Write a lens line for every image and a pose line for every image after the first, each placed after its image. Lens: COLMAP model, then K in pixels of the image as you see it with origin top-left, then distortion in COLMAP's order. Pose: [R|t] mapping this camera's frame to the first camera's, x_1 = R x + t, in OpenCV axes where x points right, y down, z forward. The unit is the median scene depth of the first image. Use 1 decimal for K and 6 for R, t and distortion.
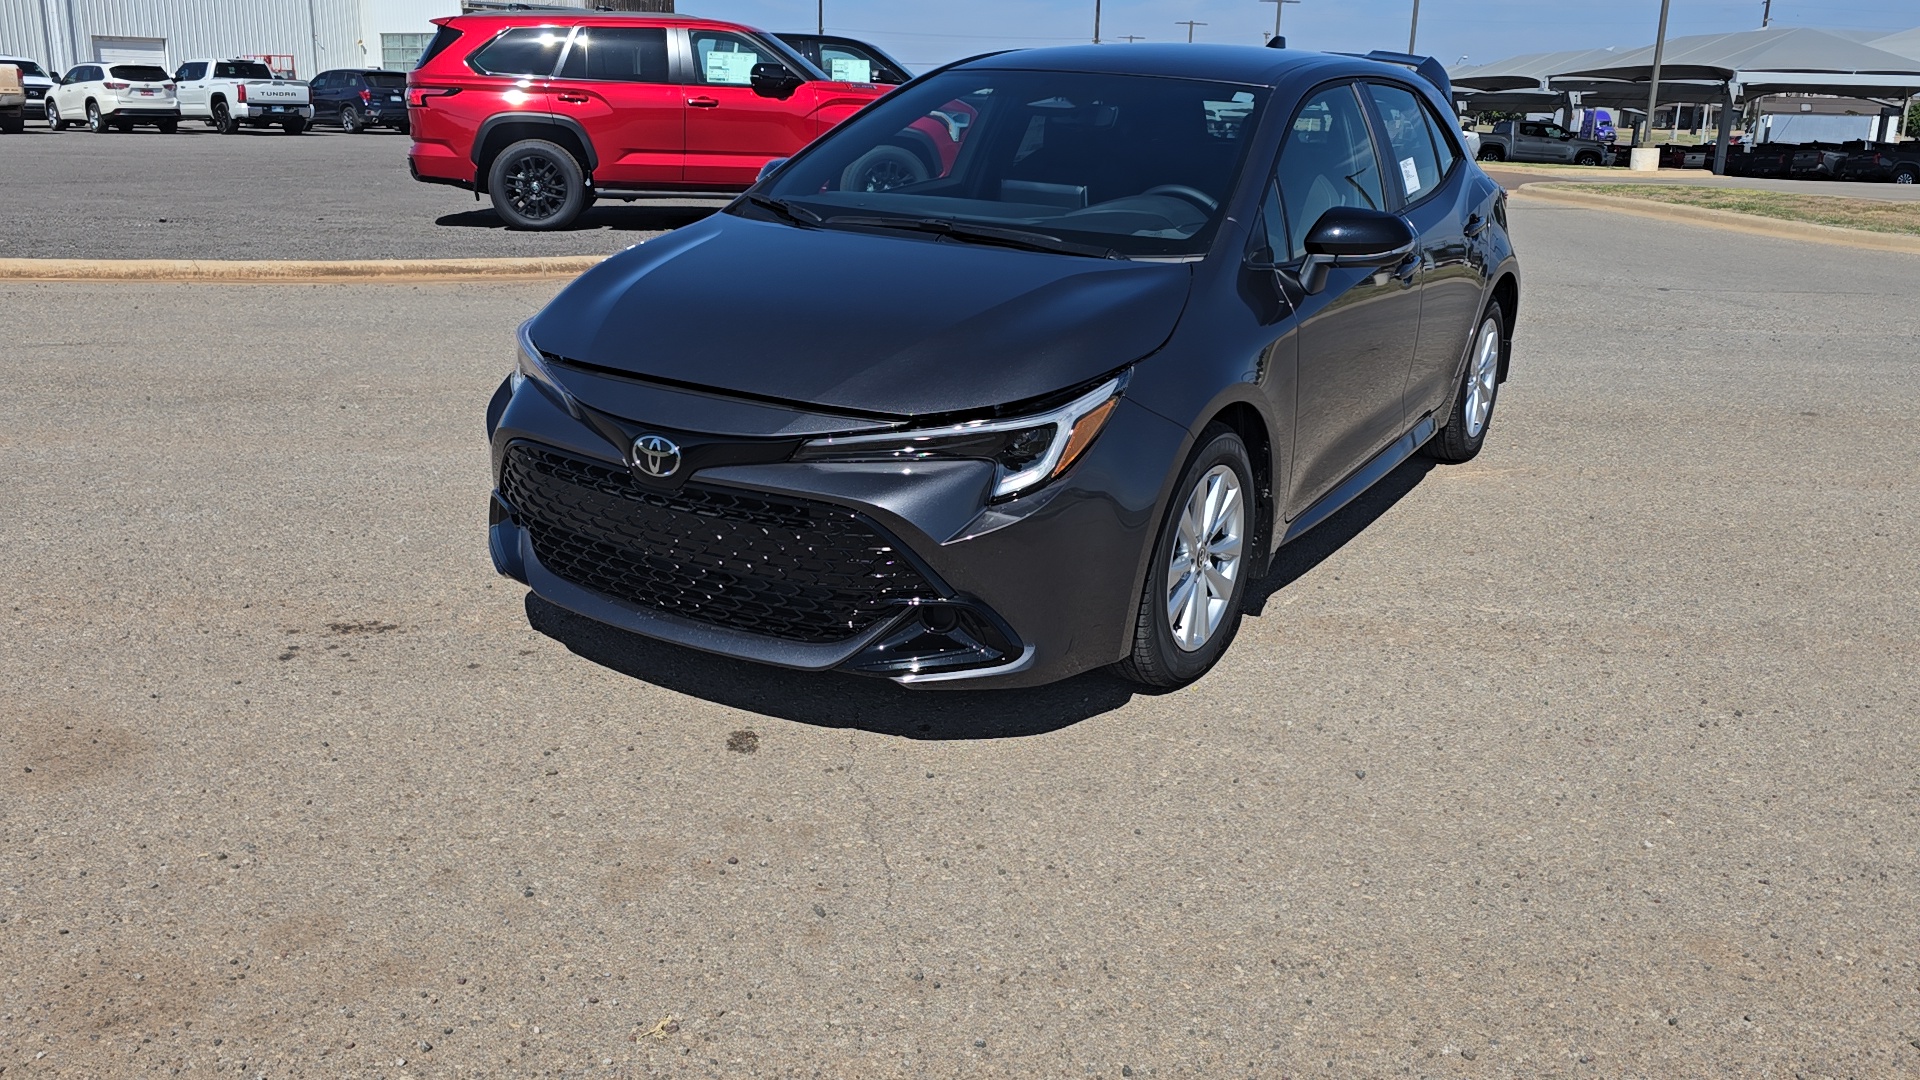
lens RADIAL K [[1590.7, 0, 969.6], [0, 1590.7, 529.1], [0, 0, 1]] dist [-0.006678, 0.010585]
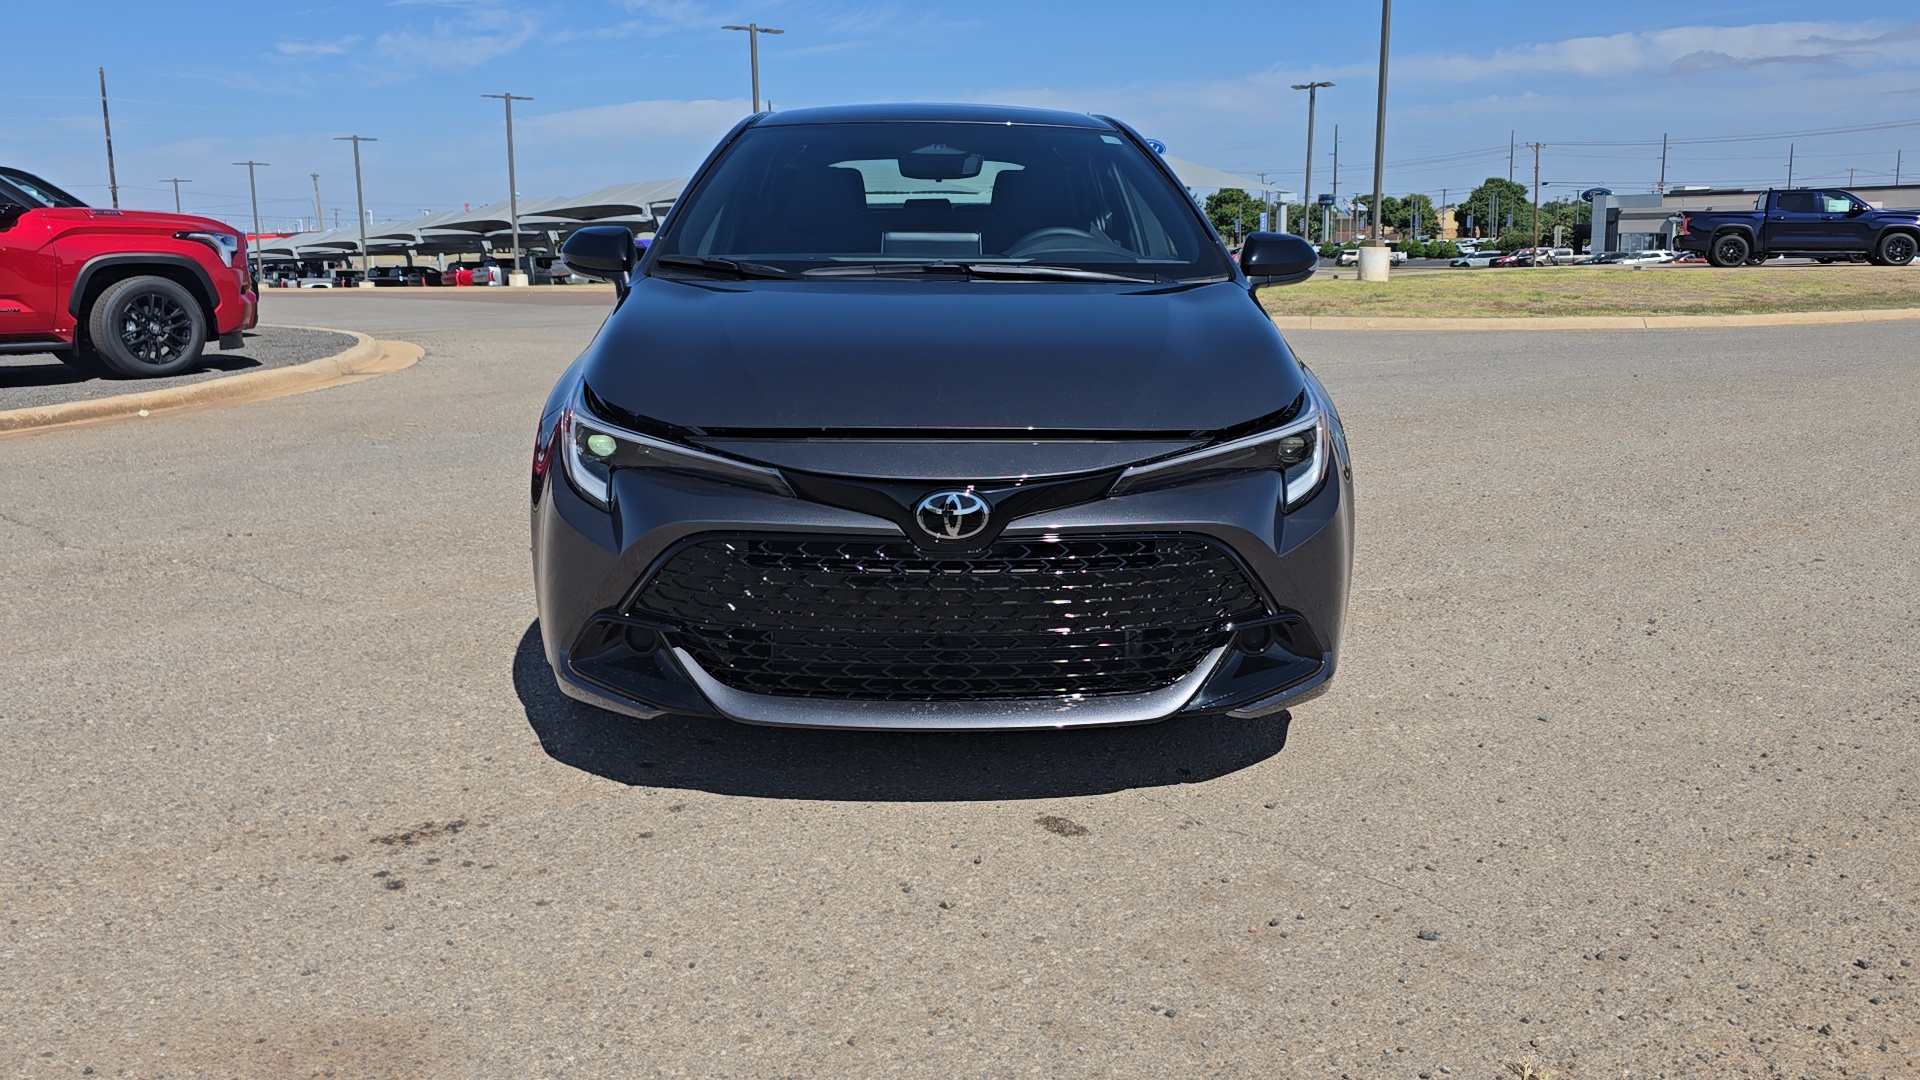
lens RADIAL K [[1590.7, 0, 976.2], [0, 1590.7, 494.4], [0, 0, 1]] dist [-0.006678, 0.010585]
pose [[0.839017, -0.126285, 0.529247, -0.469569], [0.179940, 0.982362, -0.050856, -0.007900], [-0.513490, 0.137902, 0.846942, 0.190032]]
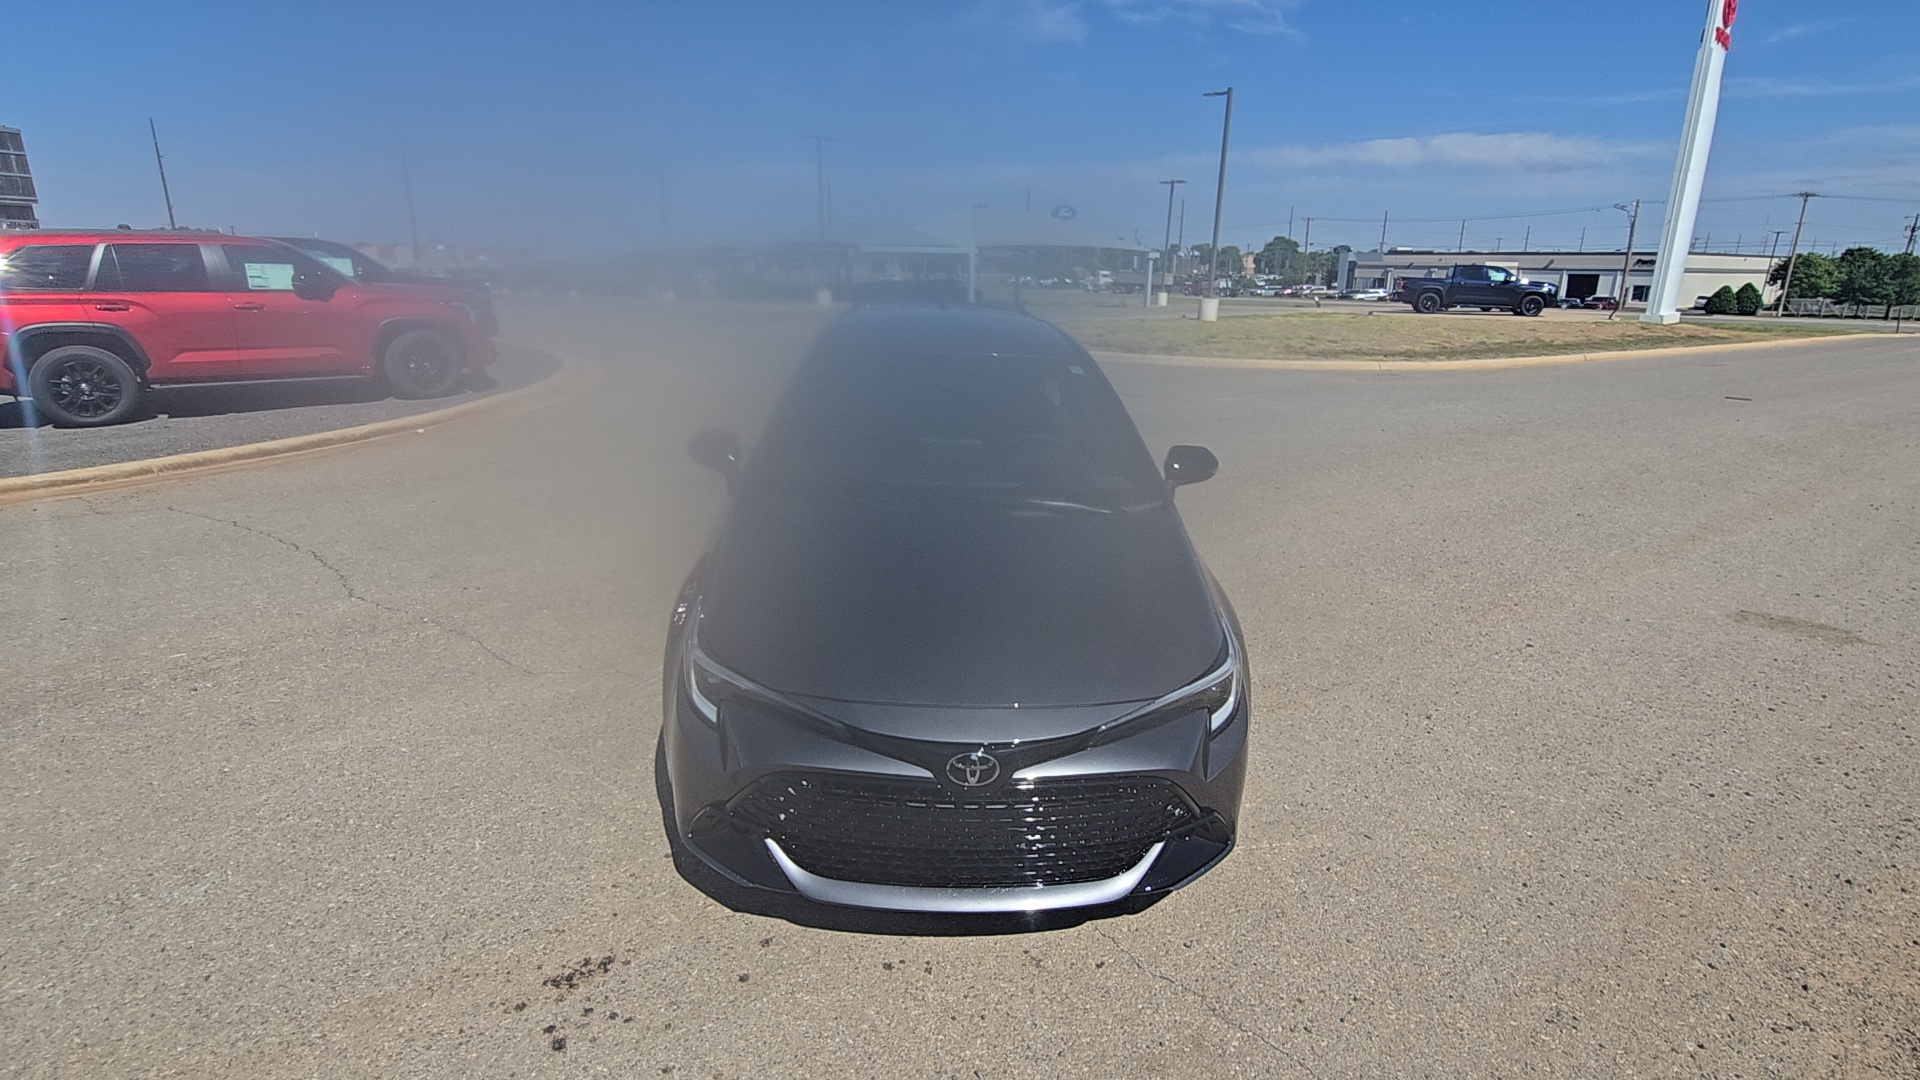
lens RADIAL K [[968.5, 0, 966.1], [0, 968.5, 528.7], [0, 0, 1]] dist [-0.001774, -0.002274]
pose [[0.834669, -0.157605, 0.527720, -0.401265], [0.150733, 0.986967, 0.056354, -0.190965], [-0.529724, 0.032508, 0.847547, 0.287801]]
